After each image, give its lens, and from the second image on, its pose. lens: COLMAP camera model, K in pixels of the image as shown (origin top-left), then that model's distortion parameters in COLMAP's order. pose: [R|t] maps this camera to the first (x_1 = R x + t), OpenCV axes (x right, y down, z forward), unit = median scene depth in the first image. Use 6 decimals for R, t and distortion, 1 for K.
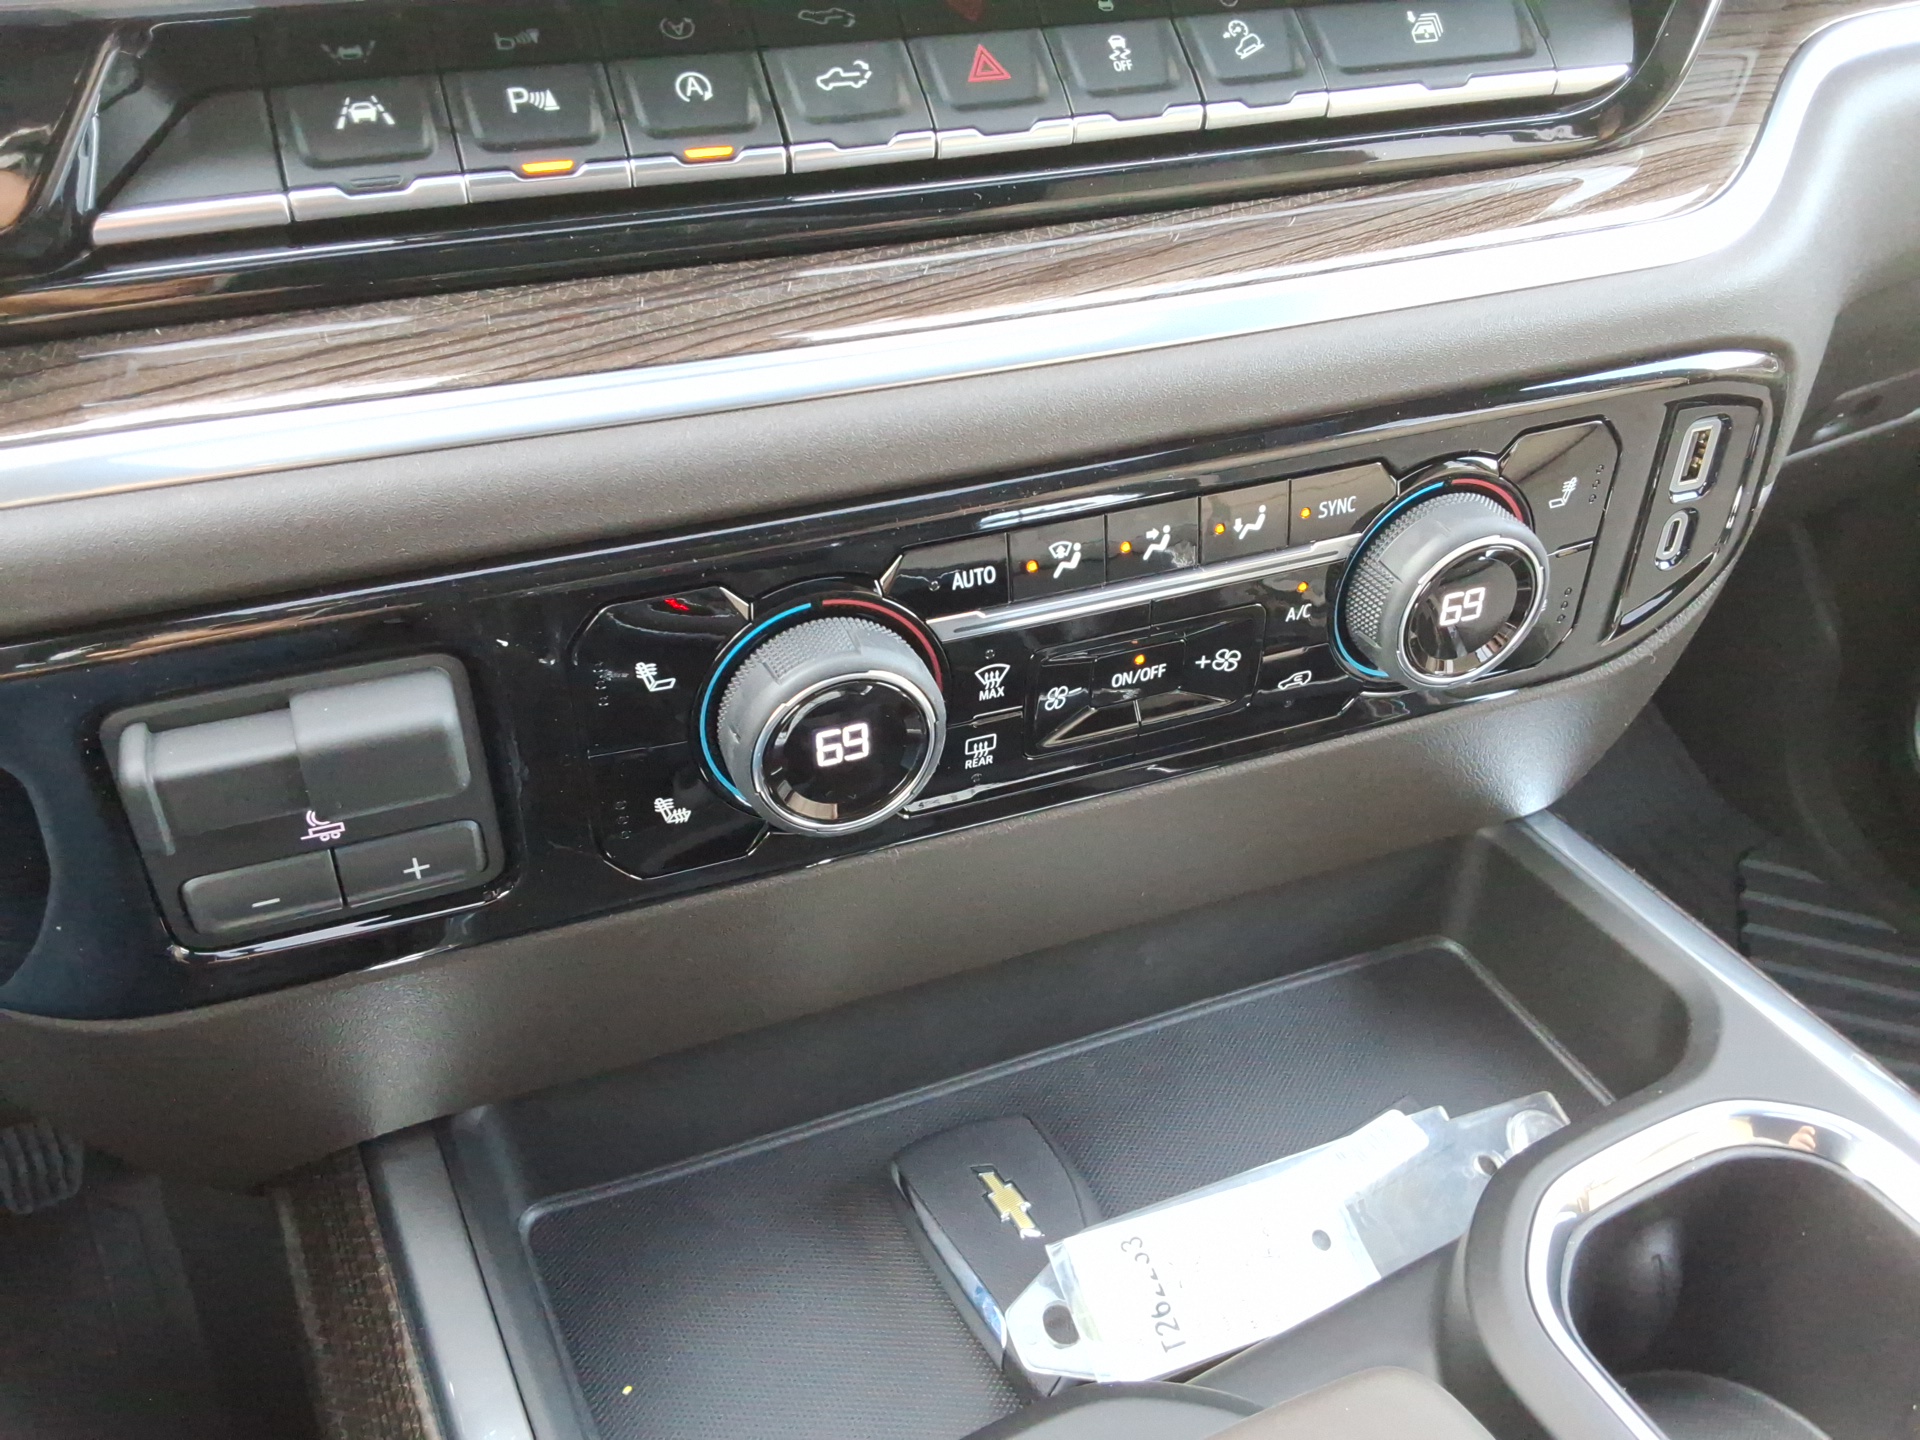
lens RADIAL K [[1534.5, 0, 974.7], [0, 1534.5, 705.3], [0, 0, 1]] dist [0.133511, -0.220410]
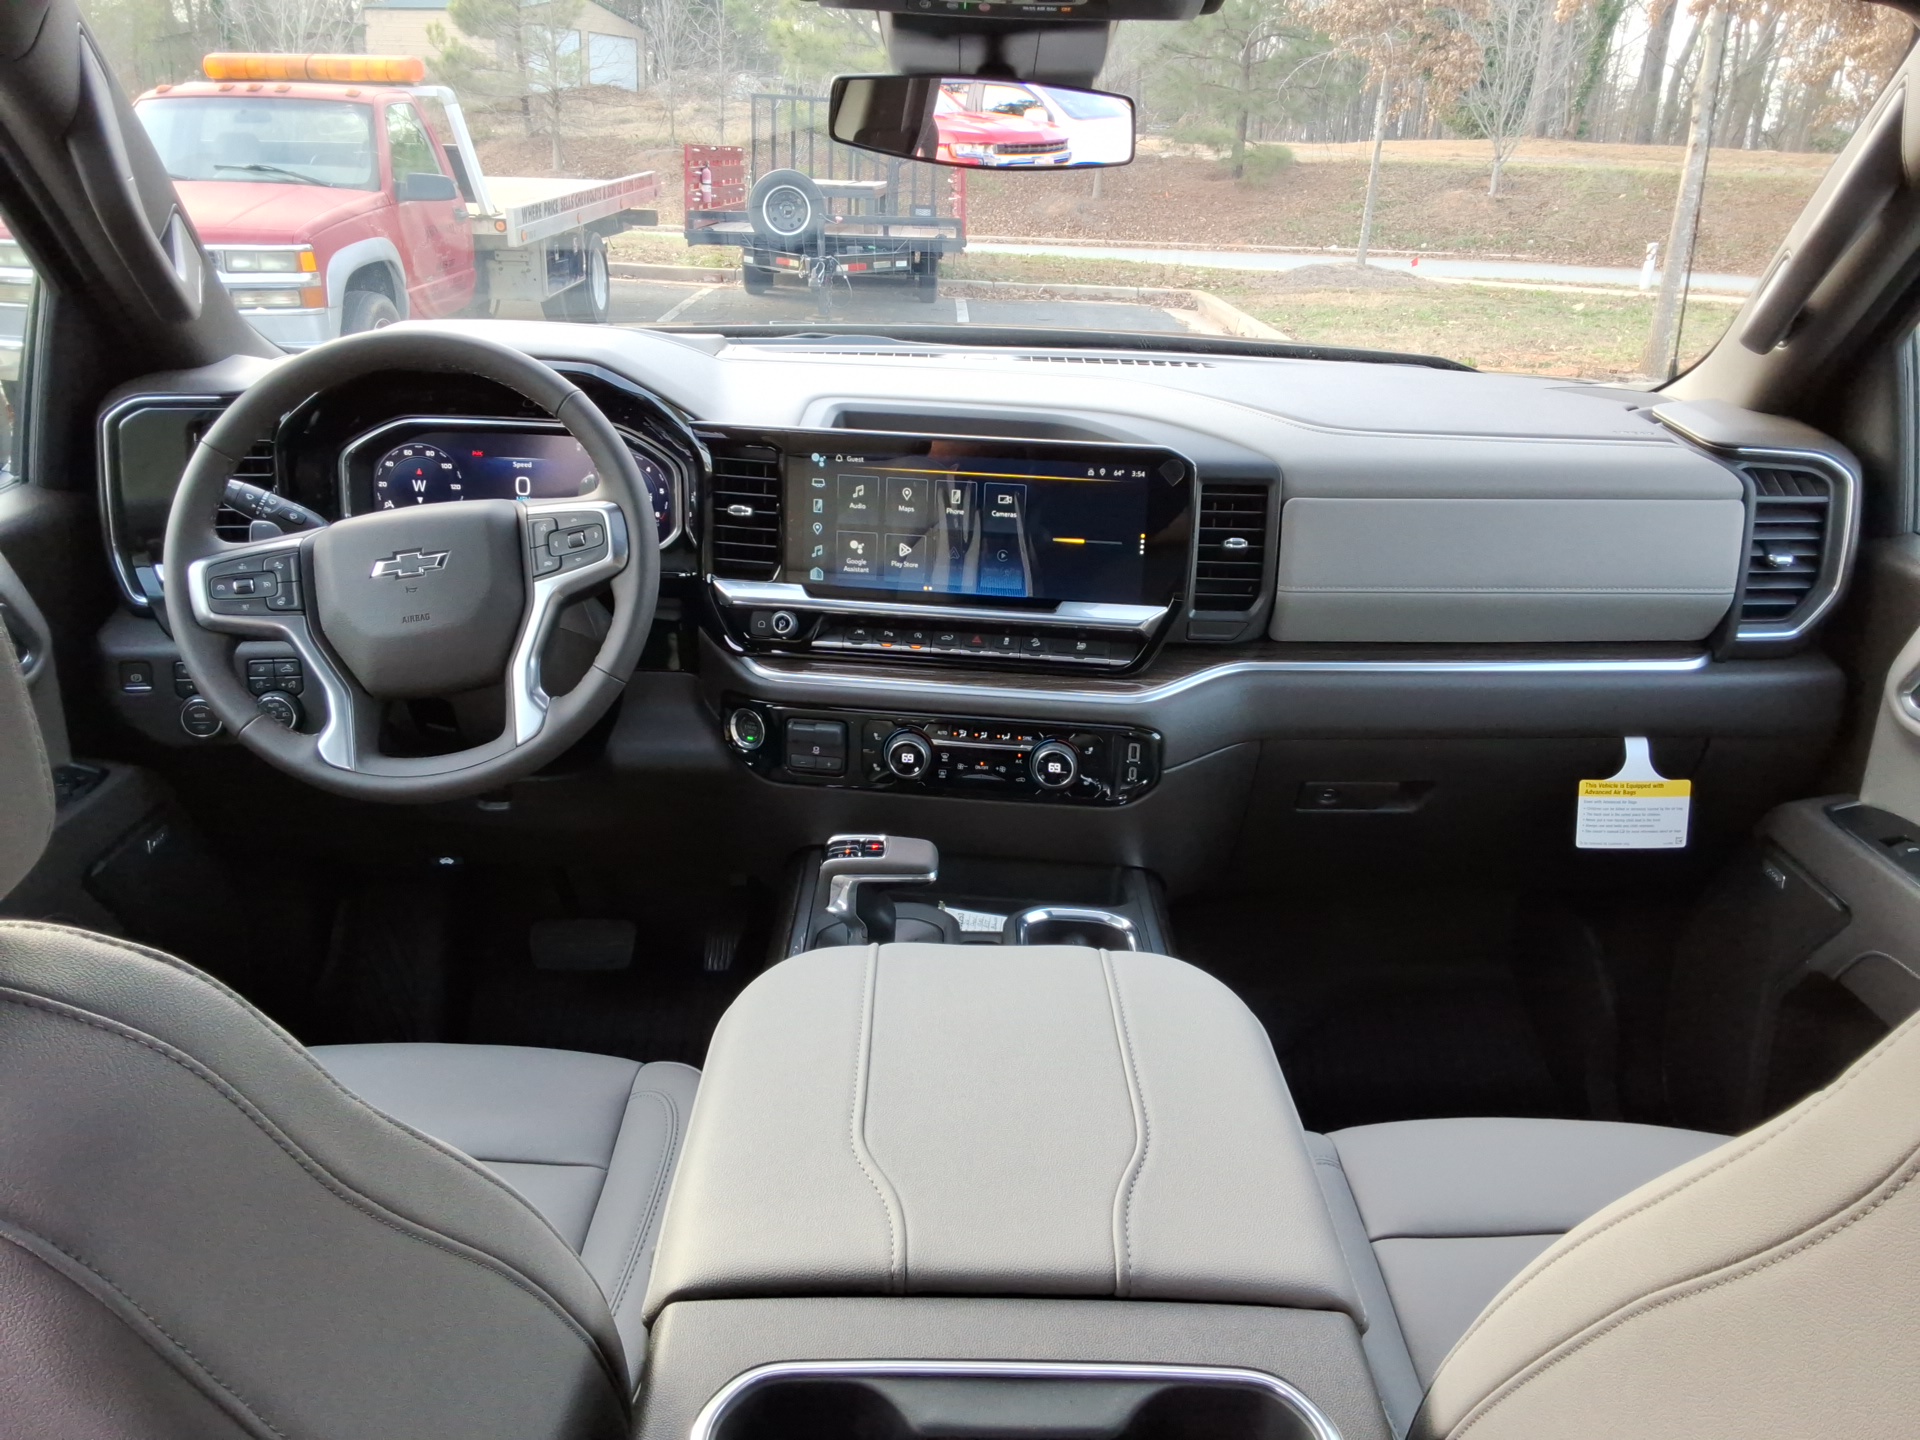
lens RADIAL K [[1534.5, 0, 974.7], [0, 1534.5, 705.3], [0, 0, 1]] dist [0.133511, -0.220410]
pose [[0.887483, 0.161501, -0.431615, 2.219513], [-0.286415, 0.927027, -0.242050, 1.005978], [0.361028, 0.338436, 0.868976, -3.300343]]
